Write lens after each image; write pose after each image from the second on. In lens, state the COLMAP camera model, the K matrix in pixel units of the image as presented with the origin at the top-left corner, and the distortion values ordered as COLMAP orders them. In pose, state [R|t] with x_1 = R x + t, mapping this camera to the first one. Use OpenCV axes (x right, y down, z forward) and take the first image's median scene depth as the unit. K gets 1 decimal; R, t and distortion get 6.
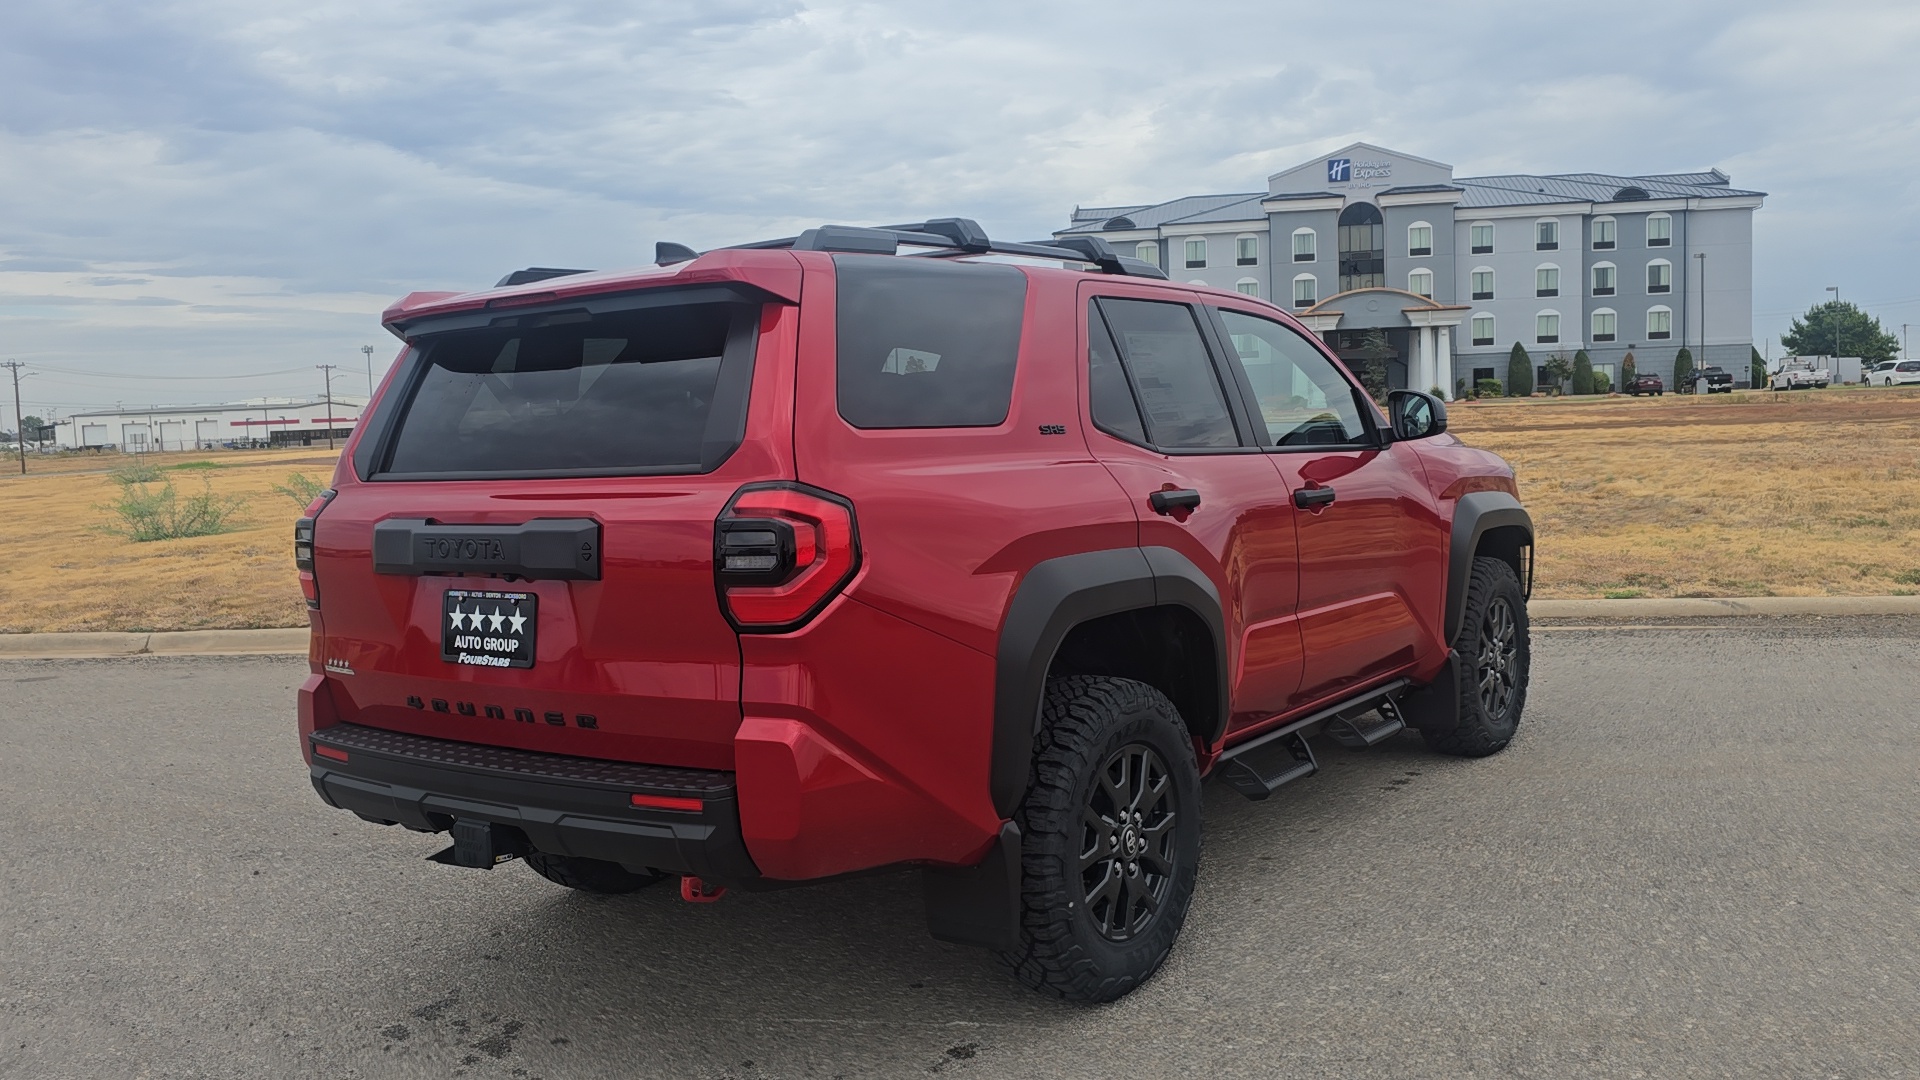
lens RADIAL K [[1597.2, 0, 951.1], [0, 1597.2, 536.8], [0, 0, 1]] dist [-0.005376, 0.025218]
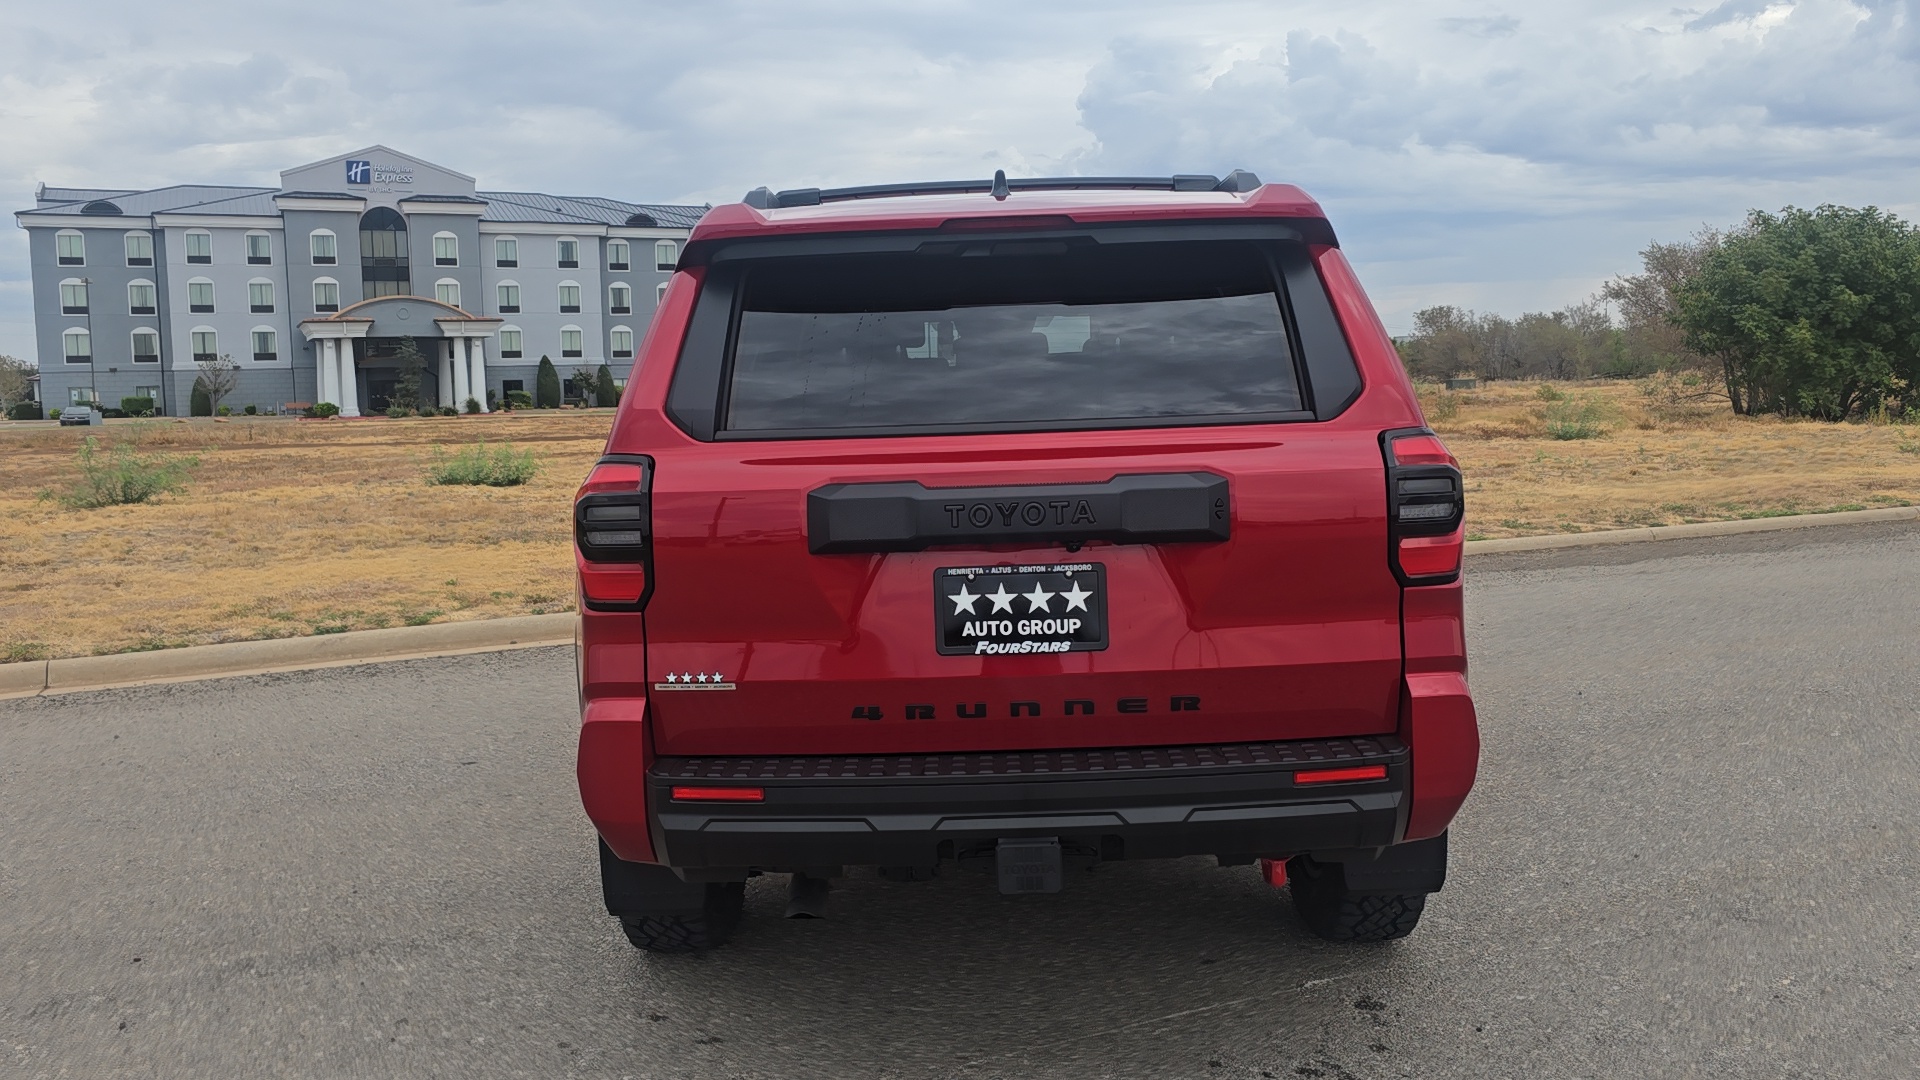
lens RADIAL K [[1597.2, 0, 949.1], [0, 1597.2, 535.8], [0, 0, 1]] dist [-0.005376, 0.025218]
pose [[0.818472, -0.035124, 0.573471, -0.710925], [0.040122, 0.999187, 0.003935, 0.012384], [-0.573143, 0.019788, 0.819216, 0.295788]]
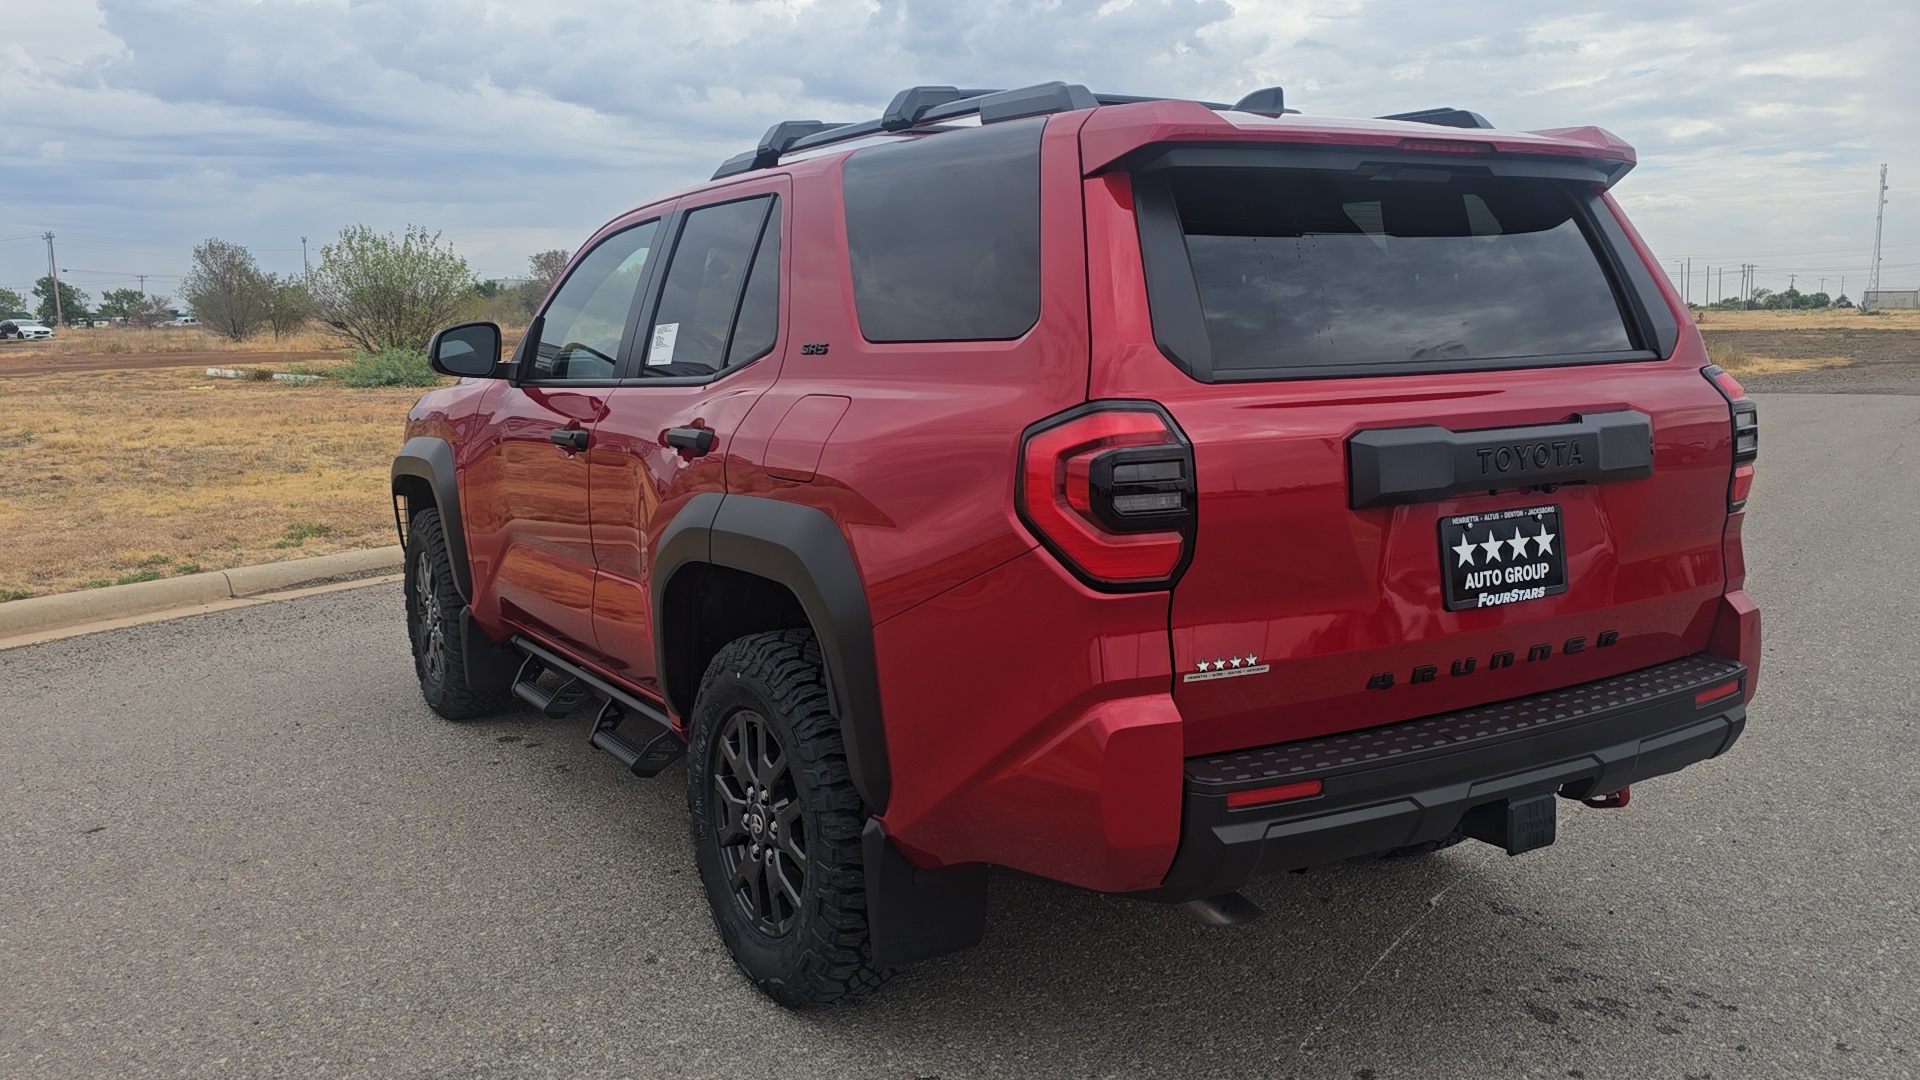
lens RADIAL K [[1597.2, 0, 950.5], [0, 1597.2, 537.6], [0, 0, 1]] dist [-0.005376, 0.025218]
pose [[0.391439, -0.093965, 0.915394, -1.004251], [0.071821, 0.994858, 0.071410, -0.026144], [-0.917397, 0.037791, 0.396175, 0.832031]]
